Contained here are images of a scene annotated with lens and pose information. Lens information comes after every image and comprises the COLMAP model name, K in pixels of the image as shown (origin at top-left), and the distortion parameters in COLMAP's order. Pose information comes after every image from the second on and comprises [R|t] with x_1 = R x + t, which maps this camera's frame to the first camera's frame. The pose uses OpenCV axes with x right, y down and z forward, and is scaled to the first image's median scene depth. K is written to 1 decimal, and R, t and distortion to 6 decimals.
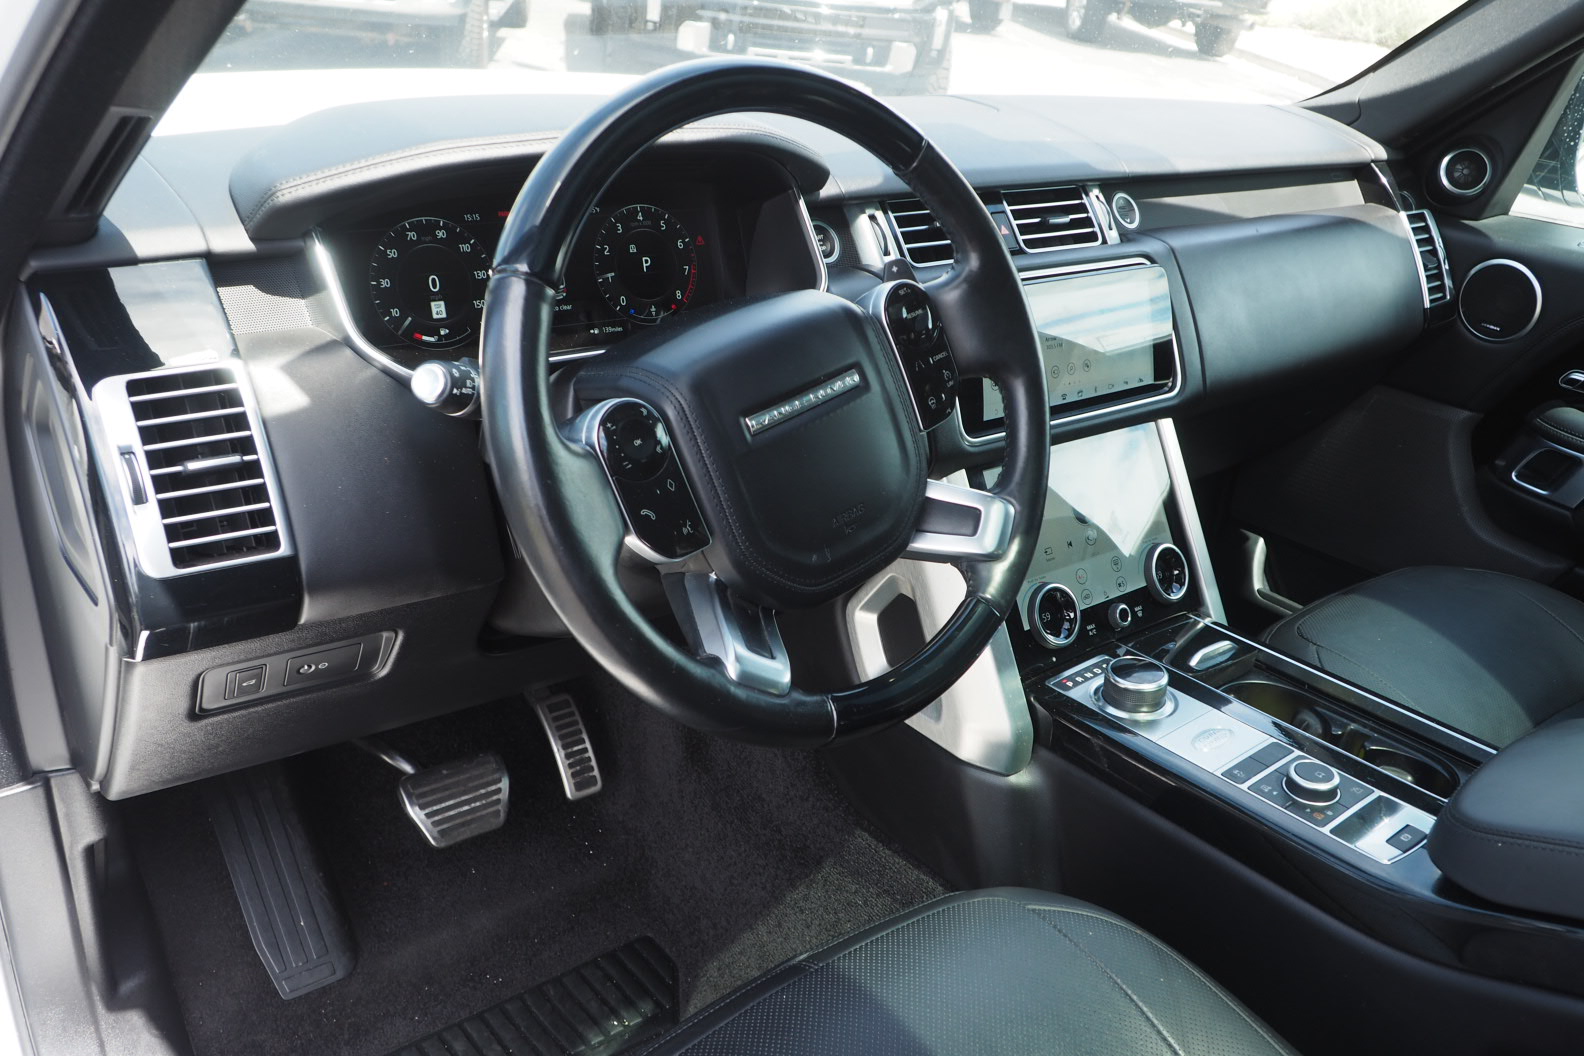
lens RADIAL K [[1396.9, 0, 802.7], [0, 1396.9, 519.7], [0, 0, 1]] dist [-0.020413, 0.006355]
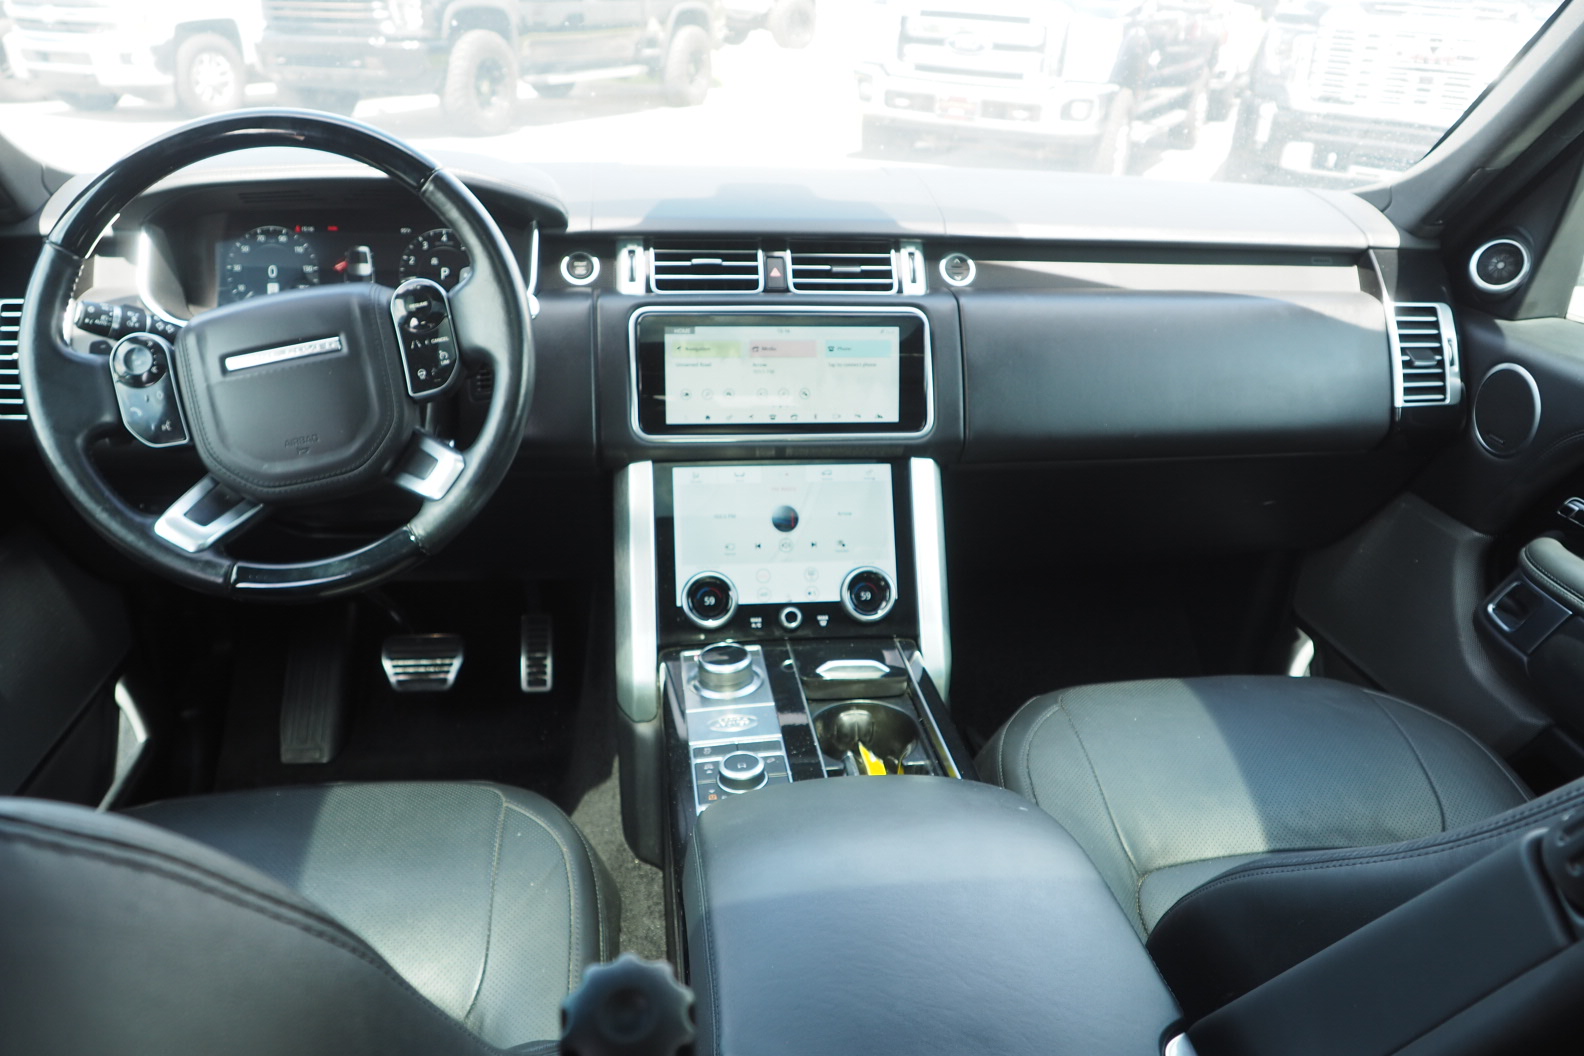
lens RADIAL K [[1203.3, 0, 802.8], [0, 1203.3, 527.3], [0, 0, 1]] dist [-0.033109, -0.000049]
pose [[0.842039, 0.162231, -0.514442, 0.707364], [-0.181924, 0.983236, 0.012294, -0.015707], [0.507813, 0.083238, 0.857437, 0.172179]]
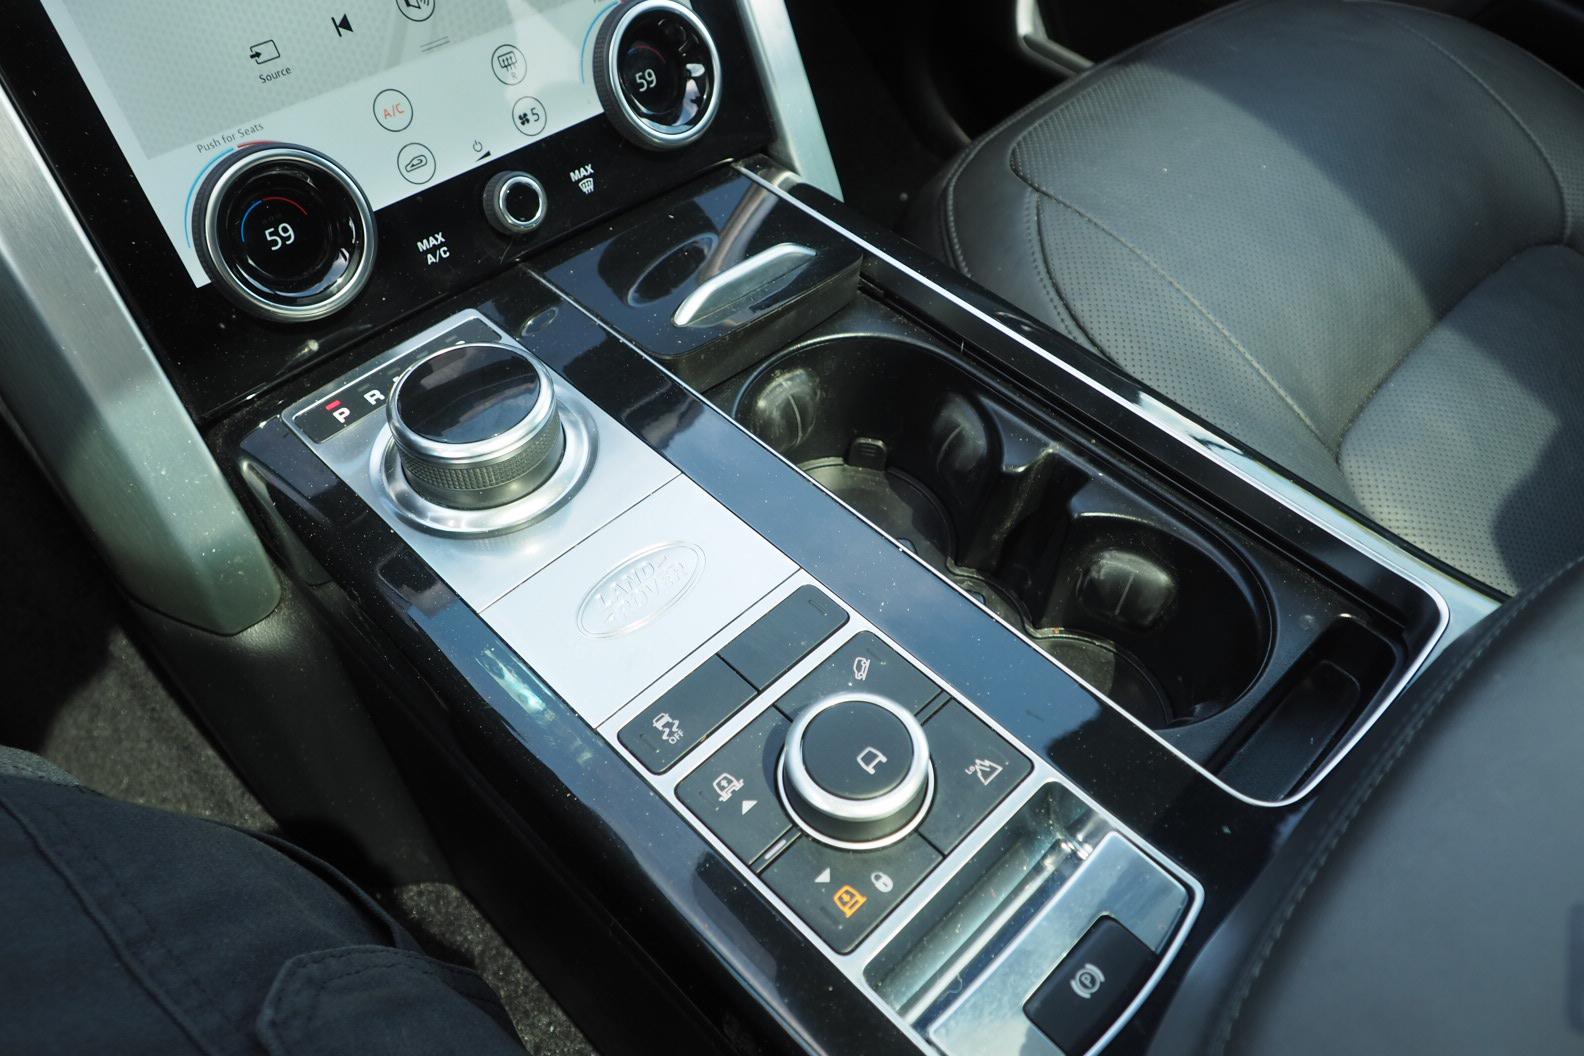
lens RADIAL K [[1203.3, 0, 796.4], [0, 1203.3, 550.0], [0, 0, 1]] dist [-0.033109, -0.000049]
pose [[0.996735, -0.071253, 0.037980, 0.284276], [0.045534, 0.884480, 0.464352, -0.000407], [-0.066679, -0.461106, 0.884836, 0.627870]]
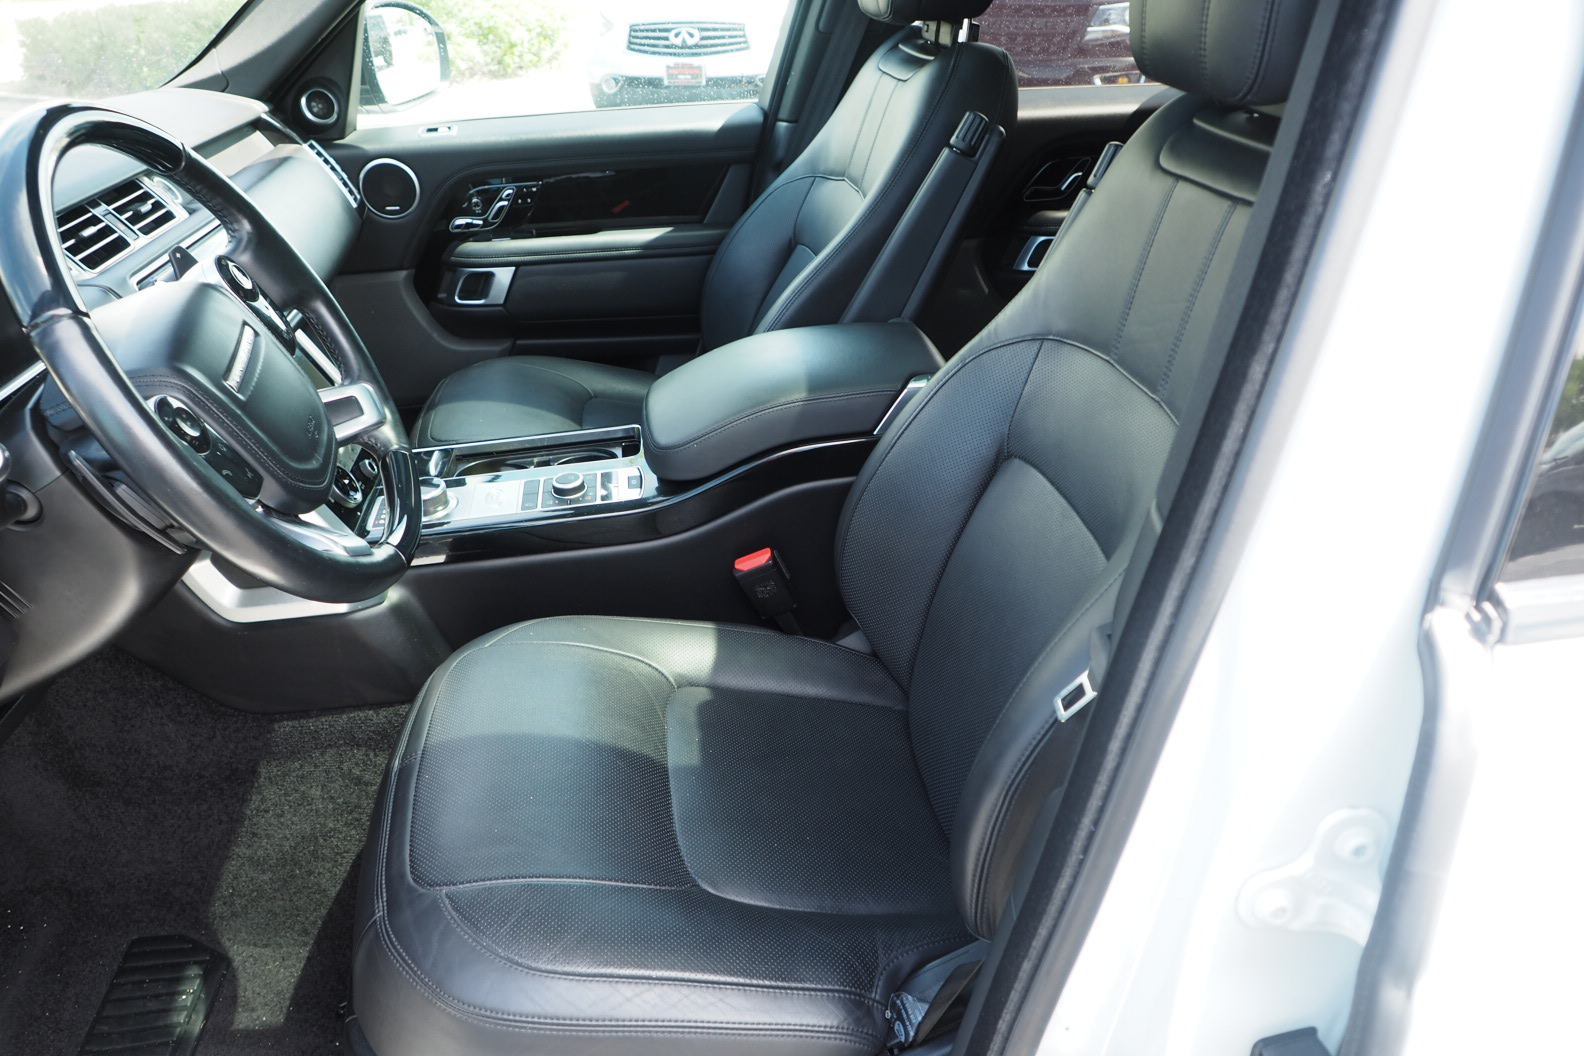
lens RADIAL K [[1135.5, 0, 807.3], [0, 1135.5, 536.4], [0, 0, 1]] dist [-0.038243, -0.000078]
pose [[0.514235, -0.483726, 0.708217, -0.352772], [0.405032, 0.864851, 0.296617, -0.025717], [-0.755983, 0.134320, 0.640661, -0.010458]]
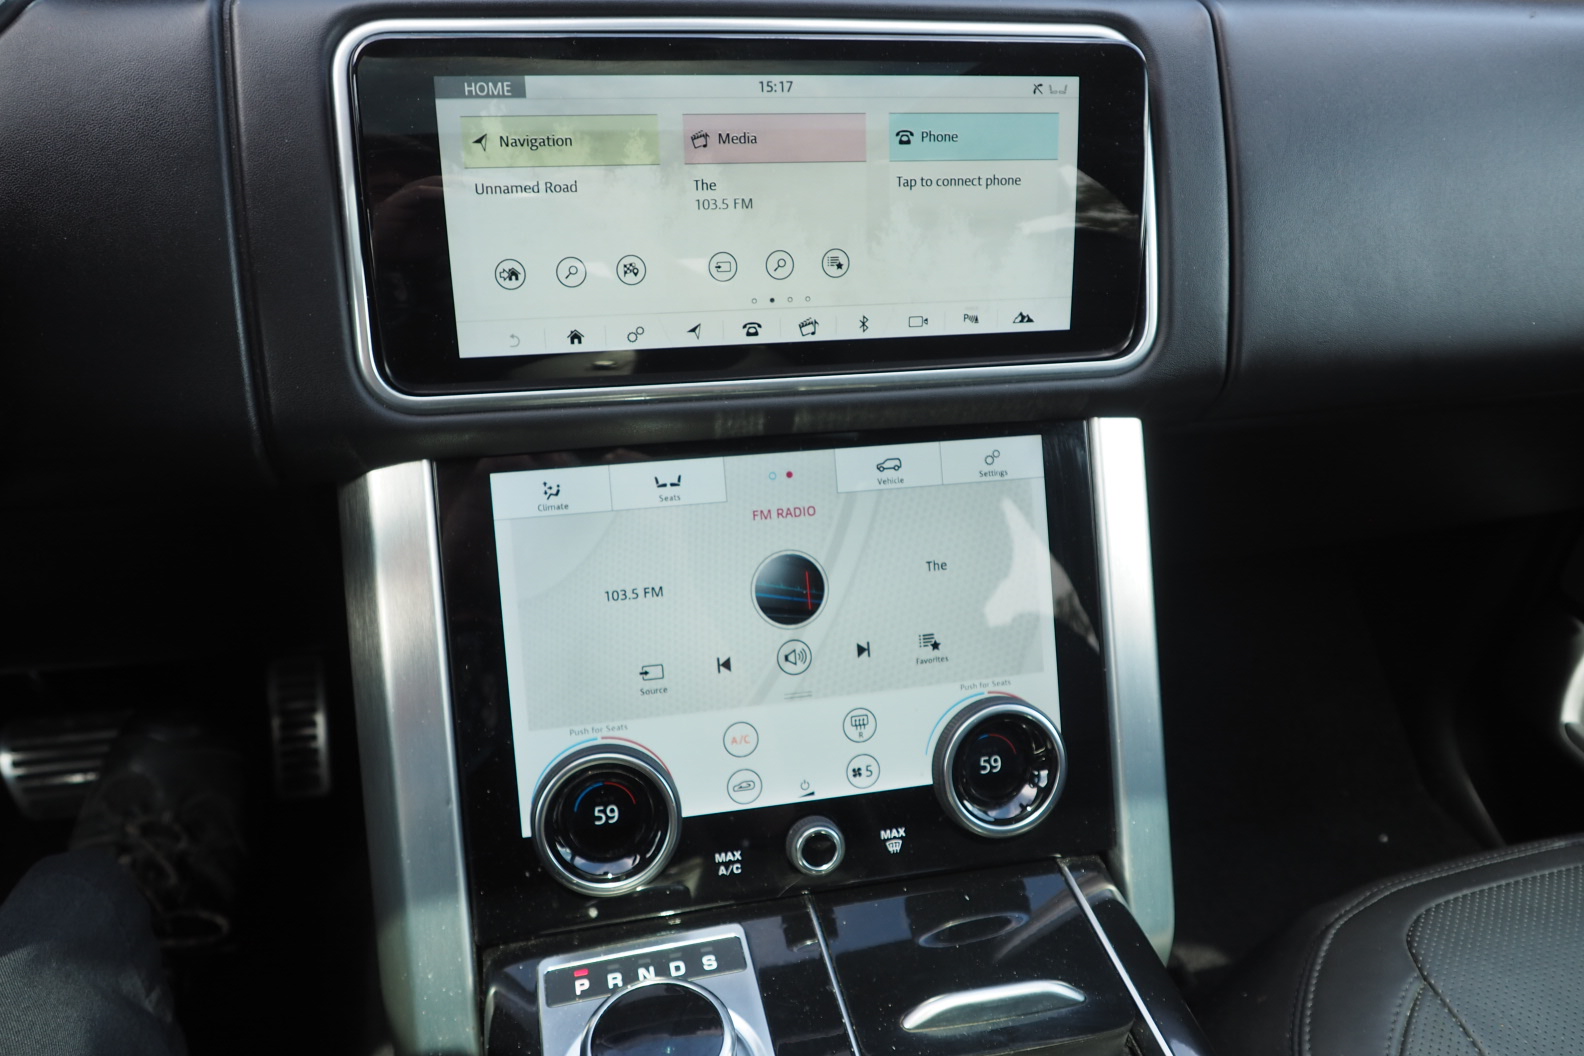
lens RADIAL K [[1203.3, 0, 792.8], [0, 1203.3, 527.5], [0, 0, 1]] dist [-0.033109, -0.000049]
pose [[0.890119, 0.204393, -0.407324, 0.348977], [-0.156242, 0.976483, 0.148561, -0.082977], [0.428109, -0.068596, 0.901120, 0.653115]]
